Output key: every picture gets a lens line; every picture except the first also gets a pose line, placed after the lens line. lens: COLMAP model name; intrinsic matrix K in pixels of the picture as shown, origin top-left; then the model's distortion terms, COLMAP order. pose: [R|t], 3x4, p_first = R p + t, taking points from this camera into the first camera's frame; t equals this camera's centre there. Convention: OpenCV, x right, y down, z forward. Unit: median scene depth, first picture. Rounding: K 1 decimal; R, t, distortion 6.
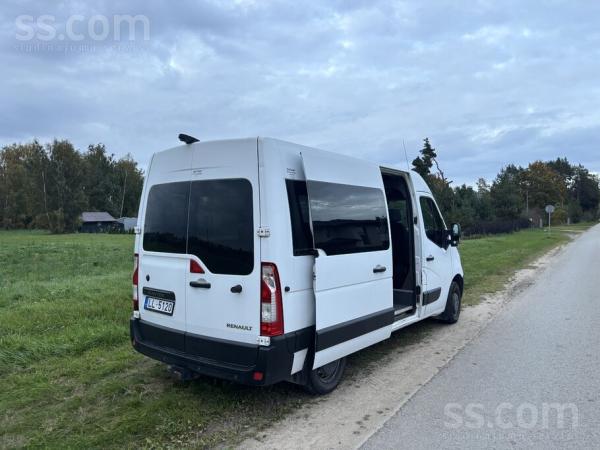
lens RADIAL K [[456.0, 0, 302.7], [0, 456.0, 222.2], [0, 0, 1]] dist [0.037706, -0.029208]
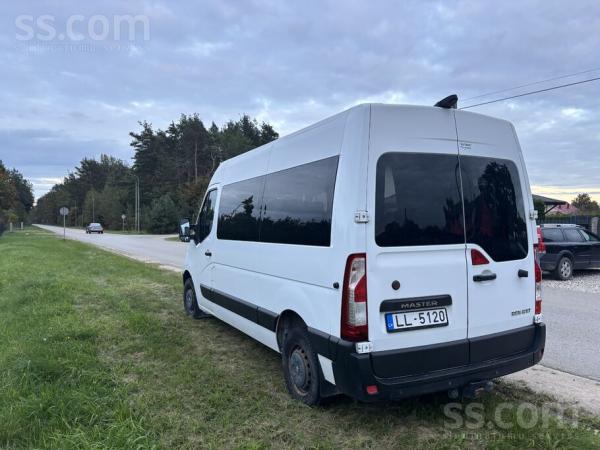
lens RADIAL K [[456.0, 0, 311.1], [0, 456.0, 226.7], [0, 0, 1]] dist [0.037706, -0.029208]
pose [[0.418912, -0.011430, 0.907955, -1.141130], [0.012794, 0.999896, 0.006685, 0.031032], [-0.907937, 0.008816, 0.419014, 0.931254]]
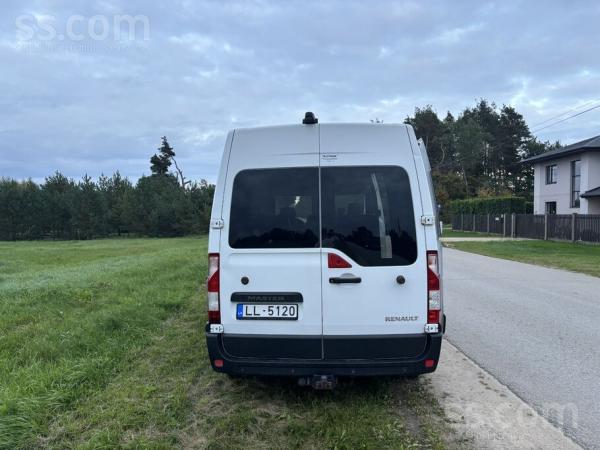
lens RADIAL K [[456.0, 0, 298.0], [0, 456.0, 223.2], [0, 0, 1]] dist [0.037706, -0.029208]
pose [[0.827093, -0.015198, 0.561860, -0.810394], [0.012720, 0.999884, 0.008320, 0.014028], [-0.561922, 0.000266, 0.827191, 0.297445]]
